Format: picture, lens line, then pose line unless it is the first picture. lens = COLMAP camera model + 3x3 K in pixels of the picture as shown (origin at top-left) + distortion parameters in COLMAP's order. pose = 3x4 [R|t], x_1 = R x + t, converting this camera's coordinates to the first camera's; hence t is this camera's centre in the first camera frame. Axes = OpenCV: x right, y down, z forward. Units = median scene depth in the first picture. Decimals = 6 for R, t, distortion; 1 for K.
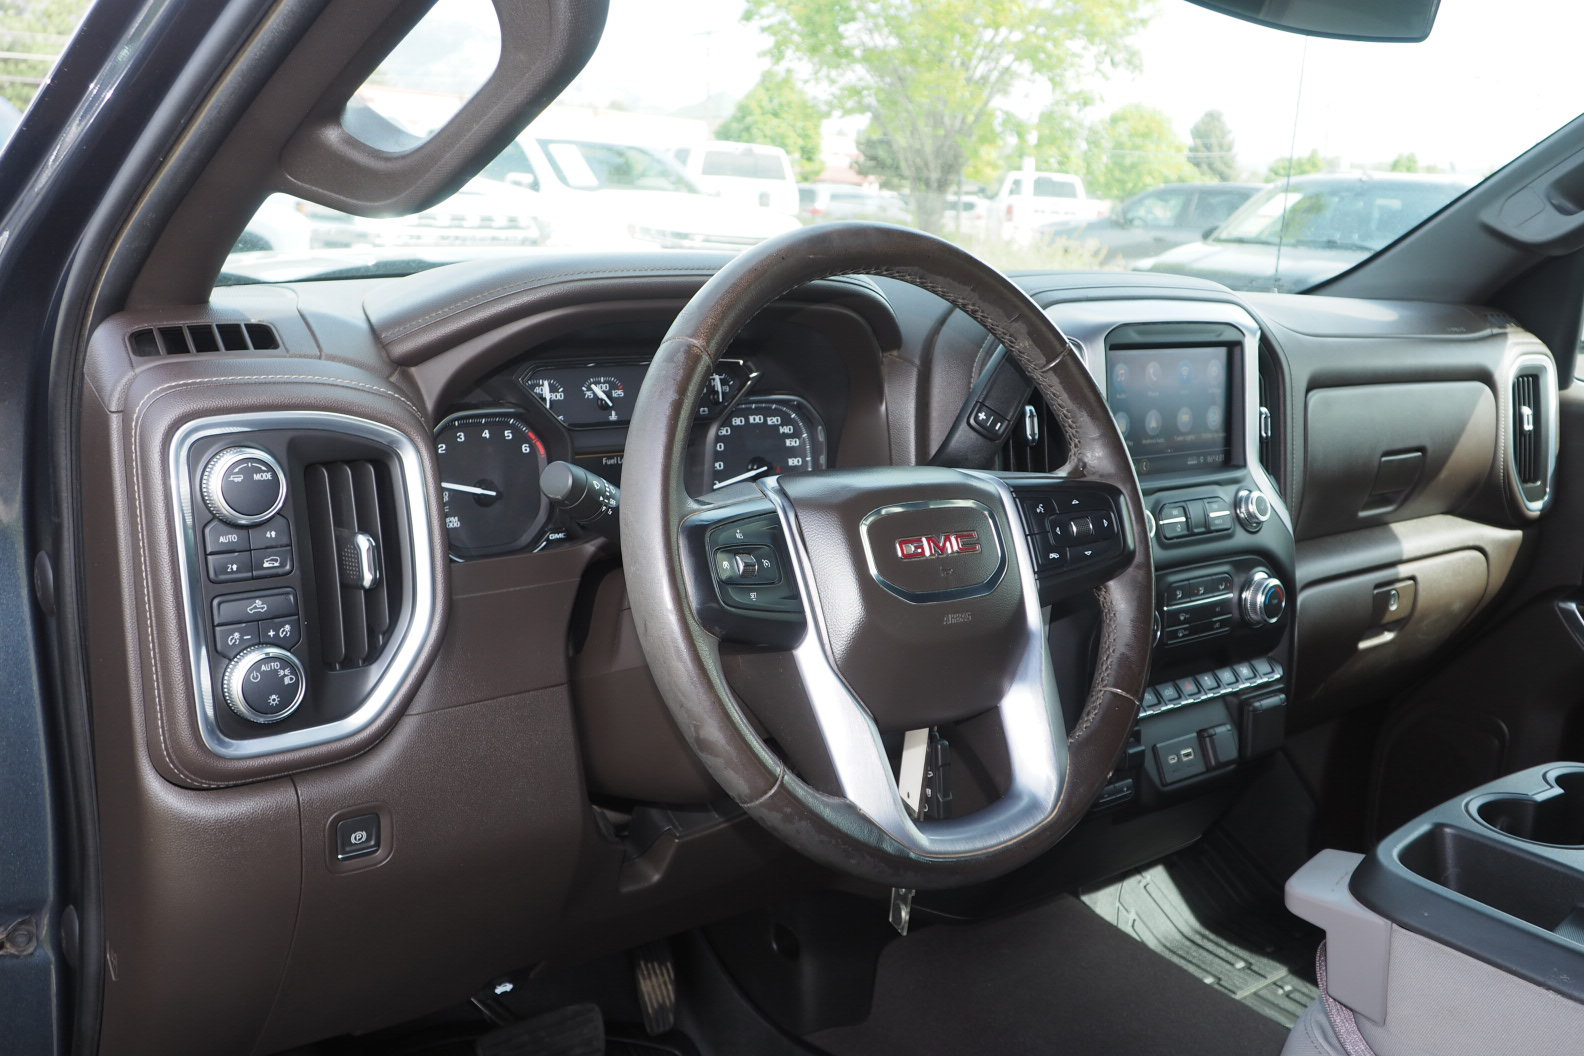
lens RADIAL K [[1398.8, 0, 792.0], [0, 1398.8, 528.0], [0, 0, 1]] dist [-0.042661, -0.004007]
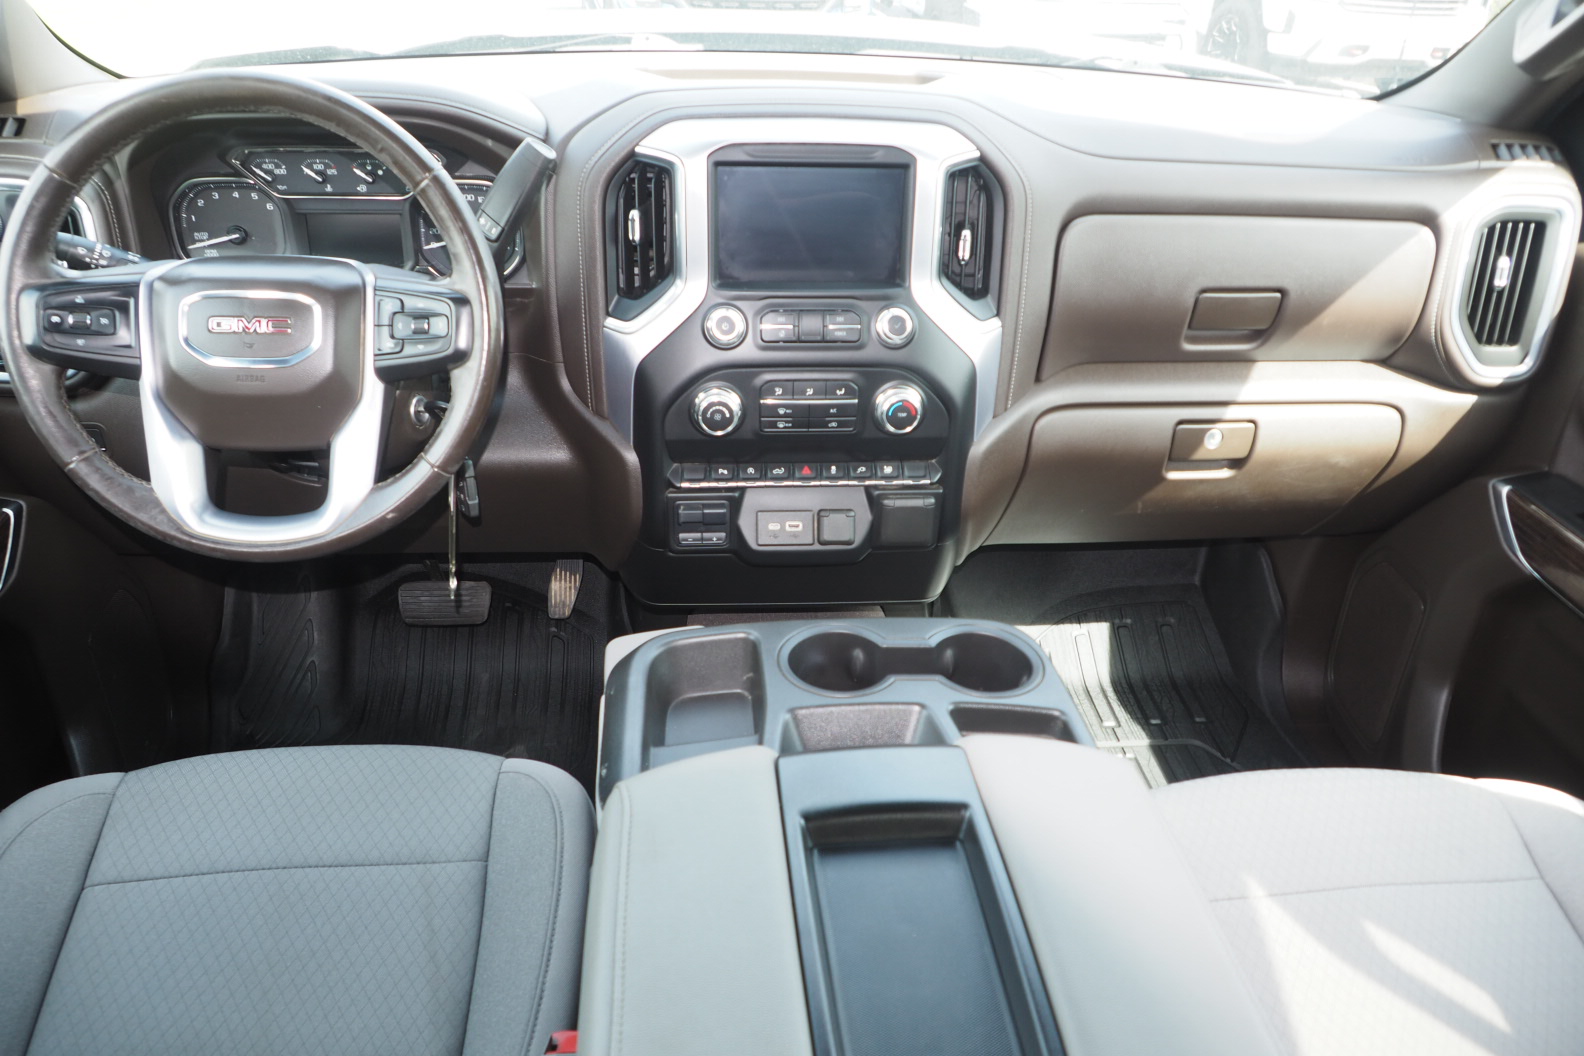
lens RADIAL K [[1124.0, 0, 782.2], [0, 1124.0, 532.8], [0, 0, 1]] dist [-0.028230, 0.000154]
pose [[0.846426, 0.251768, -0.469228, 0.691373], [-0.111411, 0.945397, 0.306288, -0.117306], [0.520720, -0.206973, 0.828259, 0.194486]]
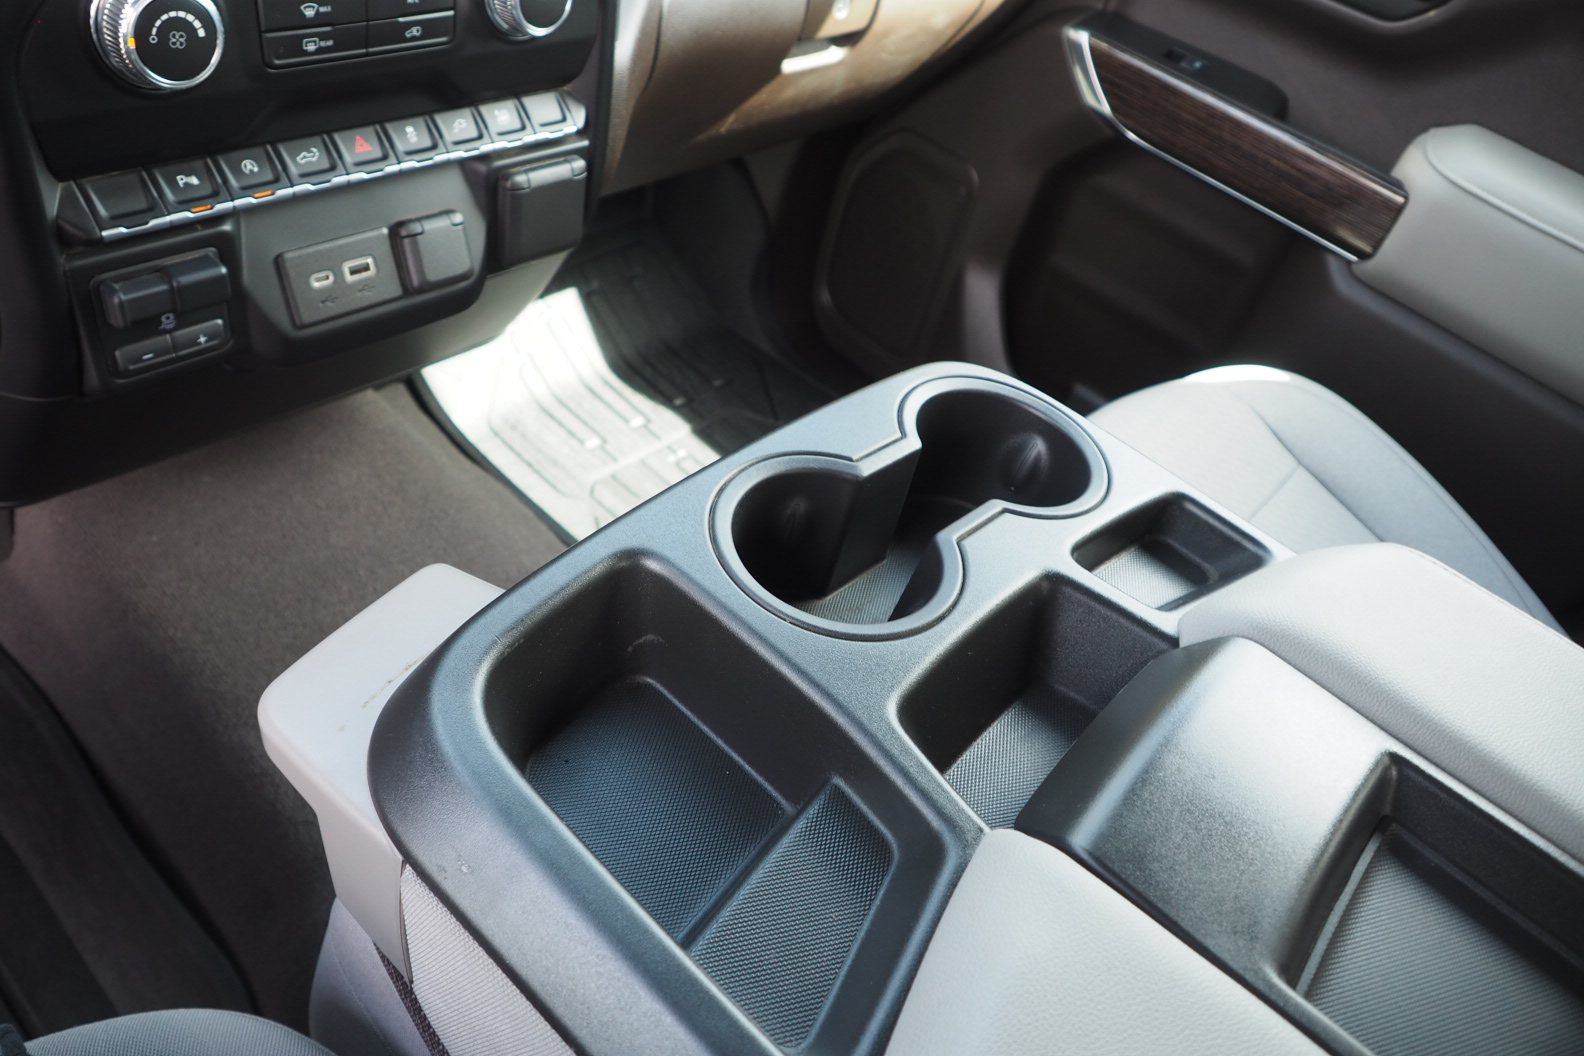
lens RADIAL K [[1124.0, 0, 782.2], [0, 1124.0, 532.8], [0, 0, 1]] dist [-0.028230, 0.000154]
pose [[0.963170, -0.000772, 0.268894, 0.312283], [-0.140951, 0.850151, 0.507322, -0.001952], [-0.228992, -0.526538, 0.818731, 0.504909]]
